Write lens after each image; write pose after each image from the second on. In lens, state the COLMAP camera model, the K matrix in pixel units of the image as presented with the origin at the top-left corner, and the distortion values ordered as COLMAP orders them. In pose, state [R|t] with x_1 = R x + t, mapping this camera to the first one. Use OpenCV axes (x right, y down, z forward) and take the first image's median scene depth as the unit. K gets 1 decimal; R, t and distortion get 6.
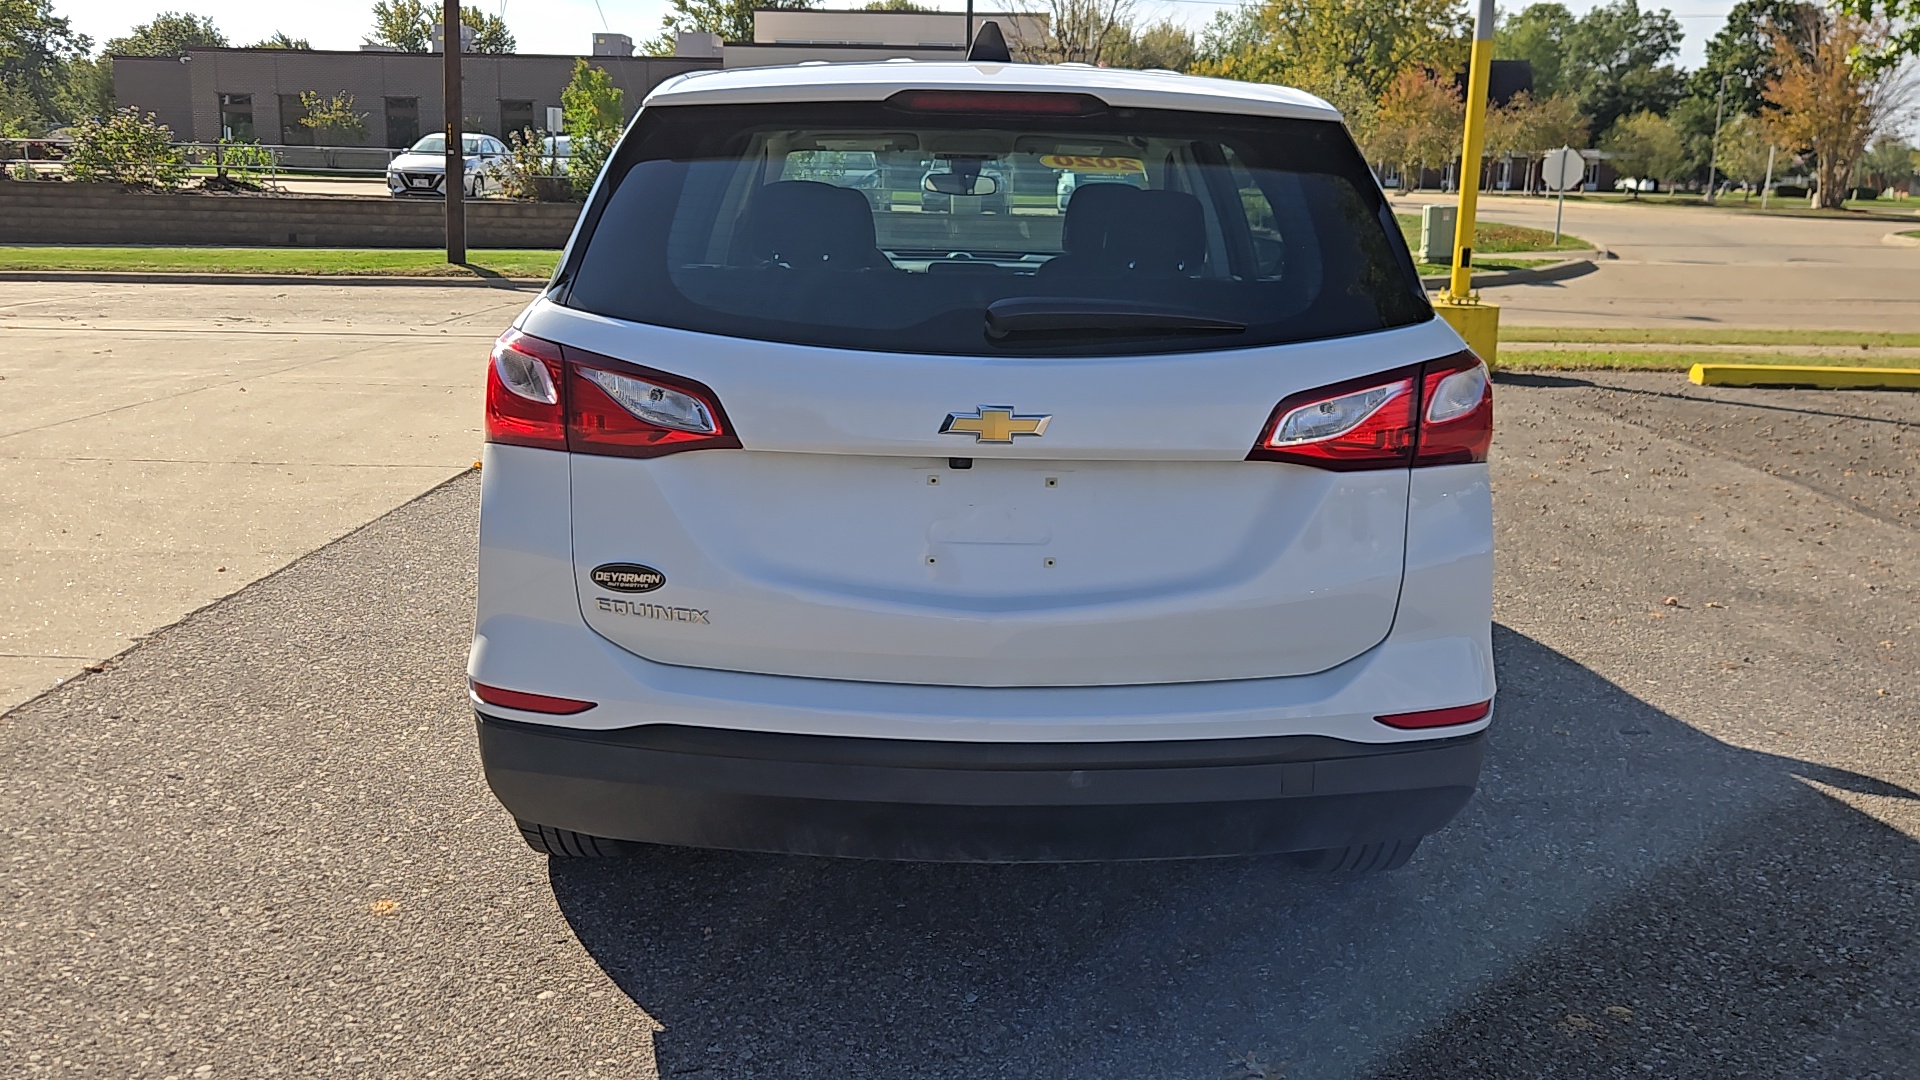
lens RADIAL K [[1603.7, 0, 952.9], [0, 1603.7, 542.7], [0, 0, 1]] dist [0.011061, -0.006703]
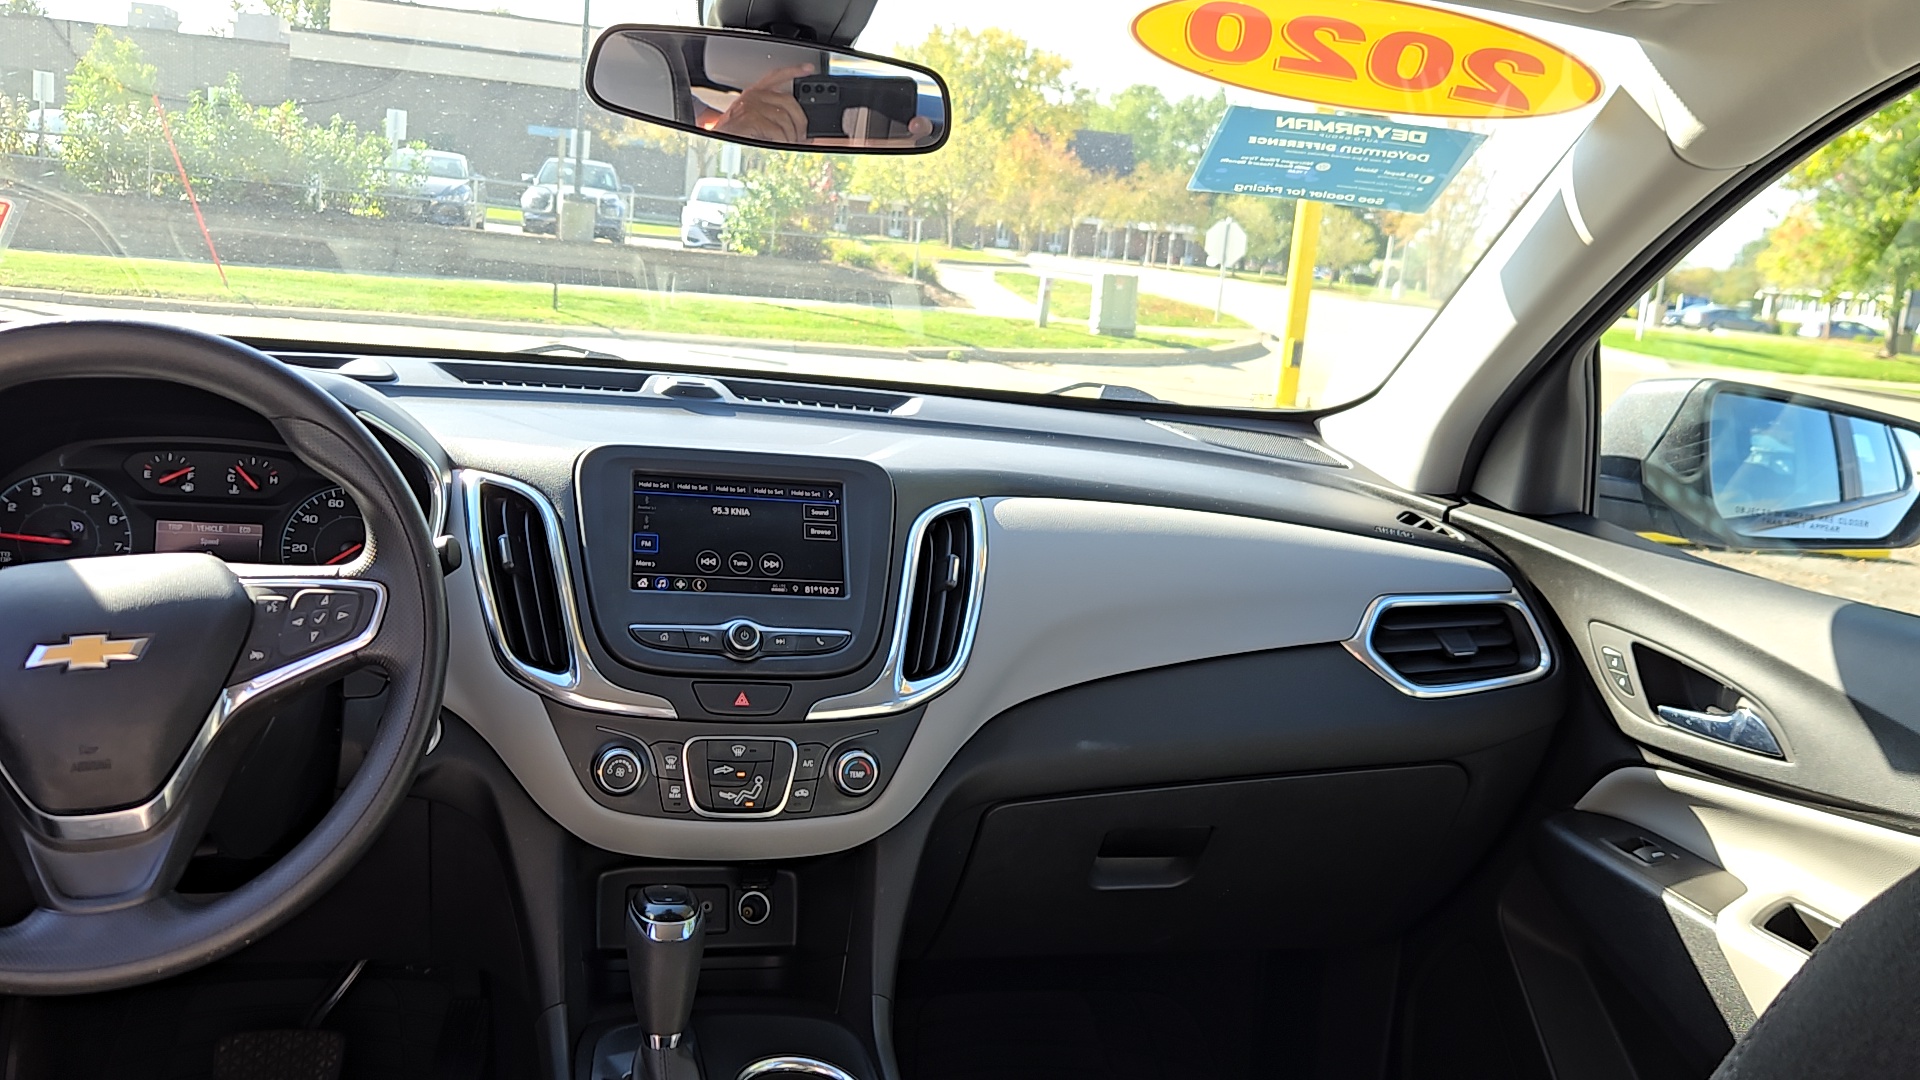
lens RADIAL K [[1603.7, 0, 952.9], [0, 1603.7, 542.7], [0, 0, 1]] dist [0.011061, -0.006703]
pose [[0.967975, 0.027885, 0.249495, -0.004026], [-0.021603, 0.999378, -0.027879, -0.029585], [-0.250117, 0.021596, 0.967975, 0.145997]]
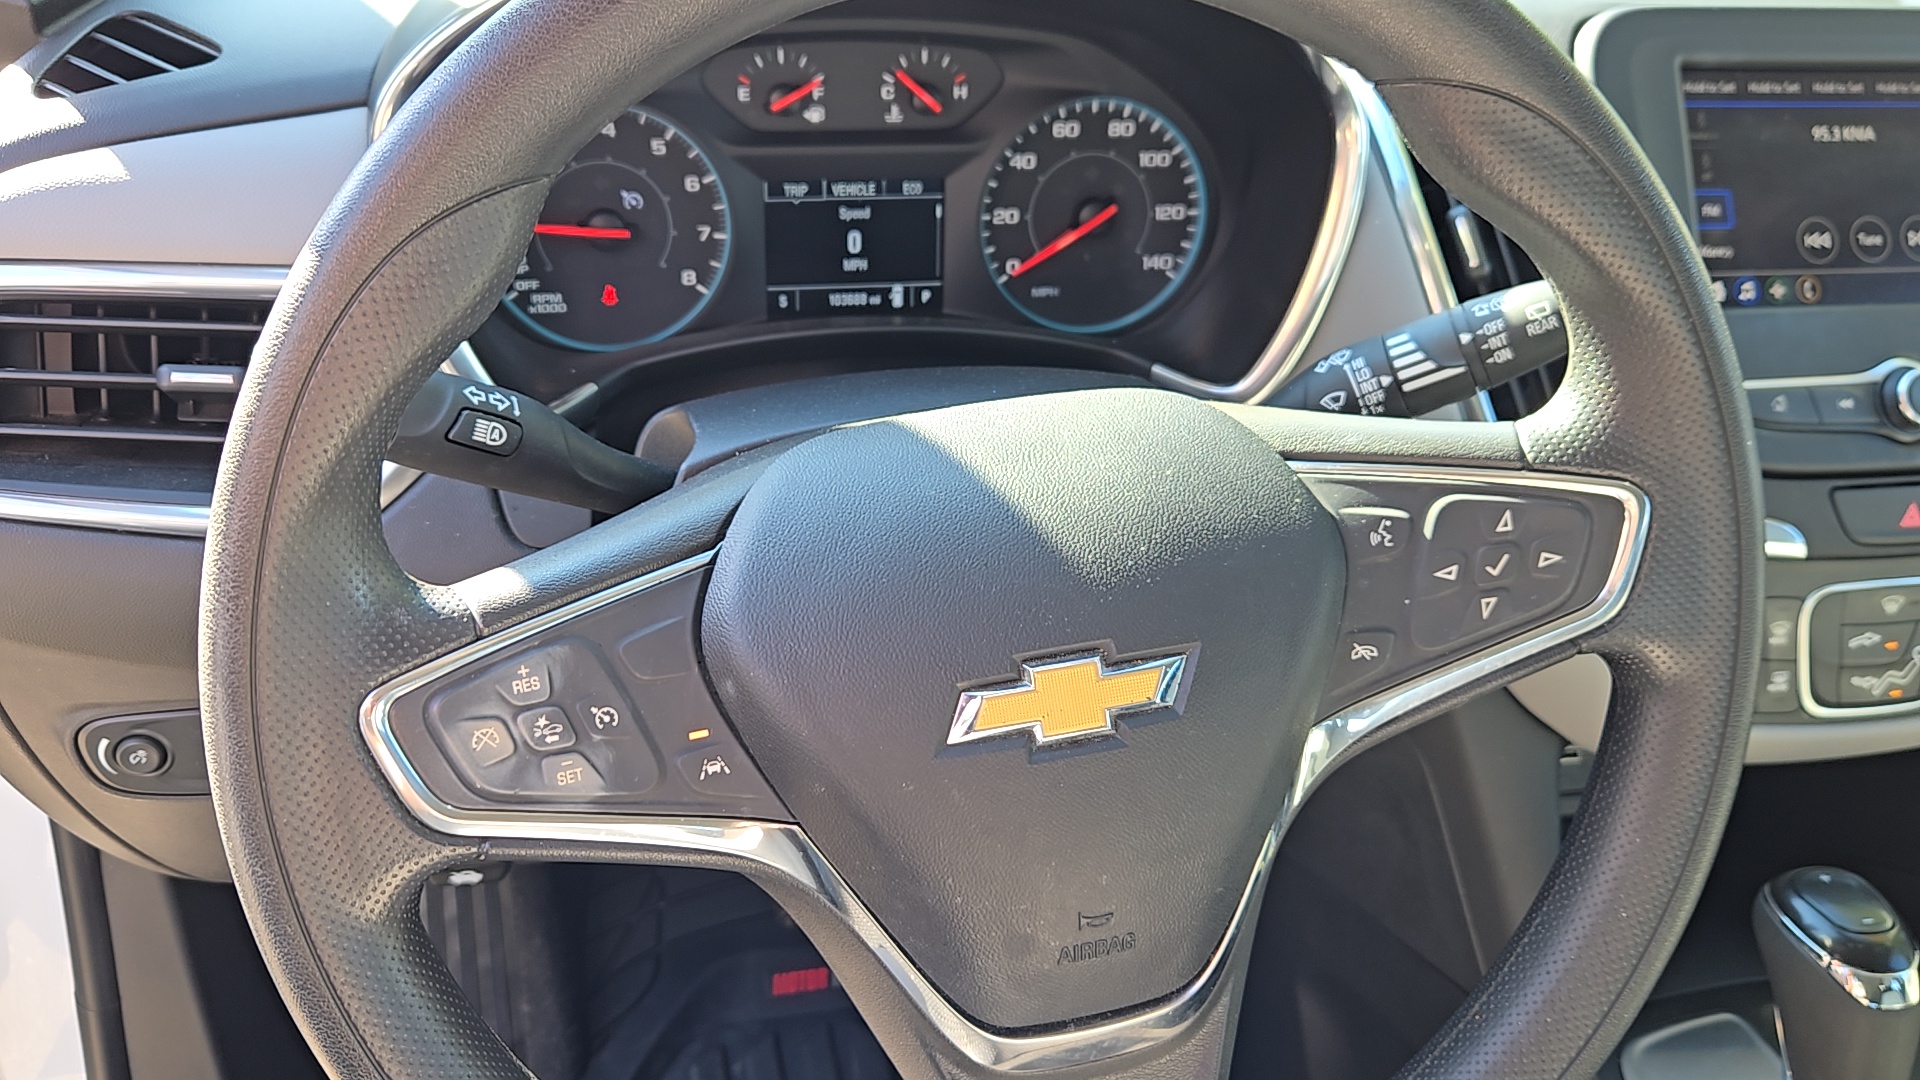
lens RADIAL K [[1633.6, 0, 960.0], [0, 1633.6, 540.0], [0, 0, 1]] dist [-0.006409, -0.009486]
pose [[0.981194, -0.069750, 0.179981, -0.015609], [0.007458, 0.945432, 0.325735, -0.033612], [-0.192880, -0.318266, 0.928172, 0.168481]]
